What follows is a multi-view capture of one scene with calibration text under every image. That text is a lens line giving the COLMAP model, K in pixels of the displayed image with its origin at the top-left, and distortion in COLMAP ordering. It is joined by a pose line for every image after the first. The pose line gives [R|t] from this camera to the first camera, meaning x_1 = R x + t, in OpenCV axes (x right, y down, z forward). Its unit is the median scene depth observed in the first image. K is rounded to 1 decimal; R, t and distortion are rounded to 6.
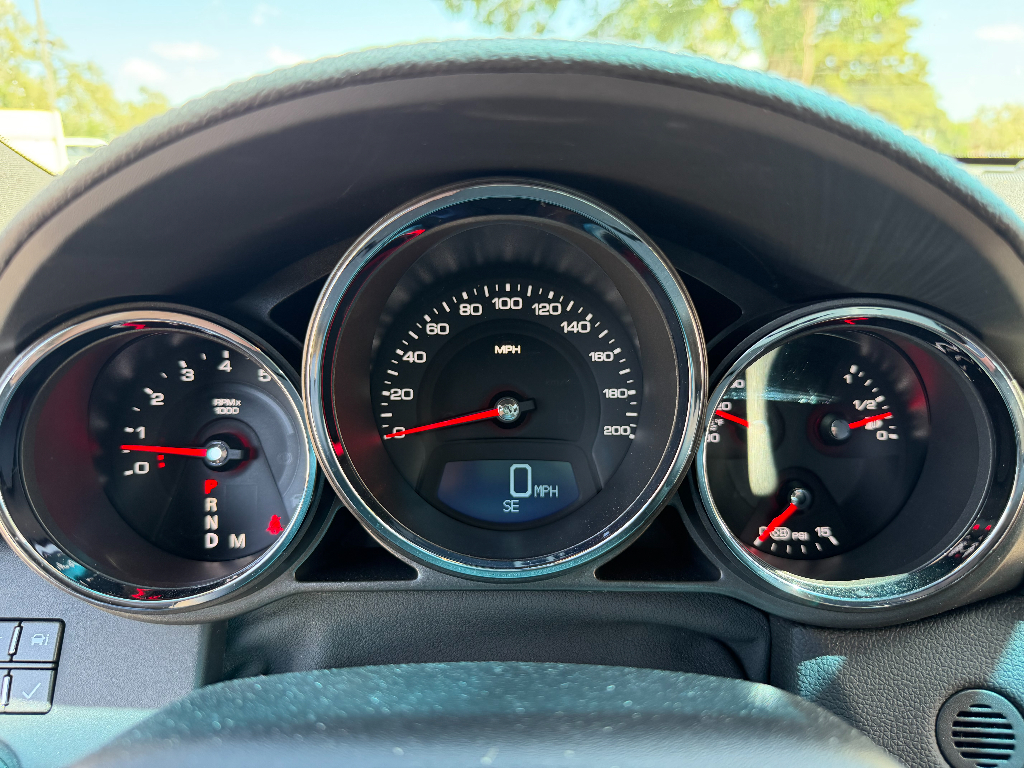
lens RADIAL K [[720.5, 0, 507.0], [0, 720.5, 382.7], [0, 0, 1]] dist [0.028045, -0.013818]
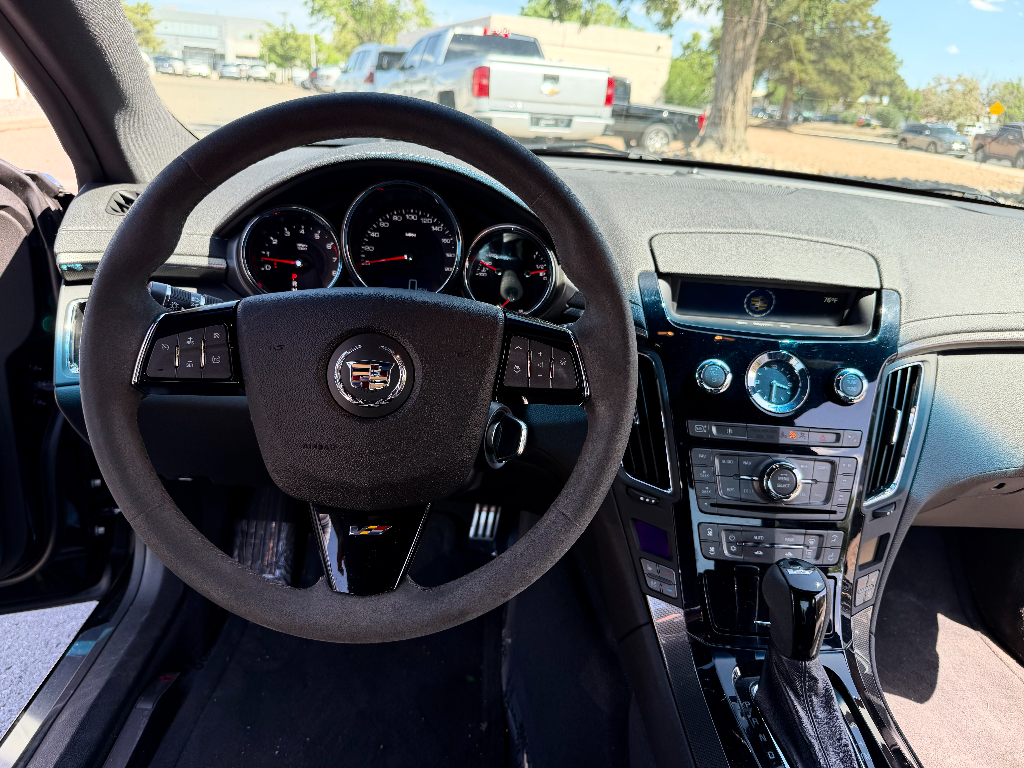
lens RADIAL K [[720.5, 0, 517.4], [0, 720.5, 379.9], [0, 0, 1]] dist [0.028045, -0.013818]
pose [[0.993682, 0.070466, 0.087355, 0.197329], [-0.078204, 0.992995, 0.088572, 0.218371], [-0.080502, -0.094844, 0.992232, -1.716967]]
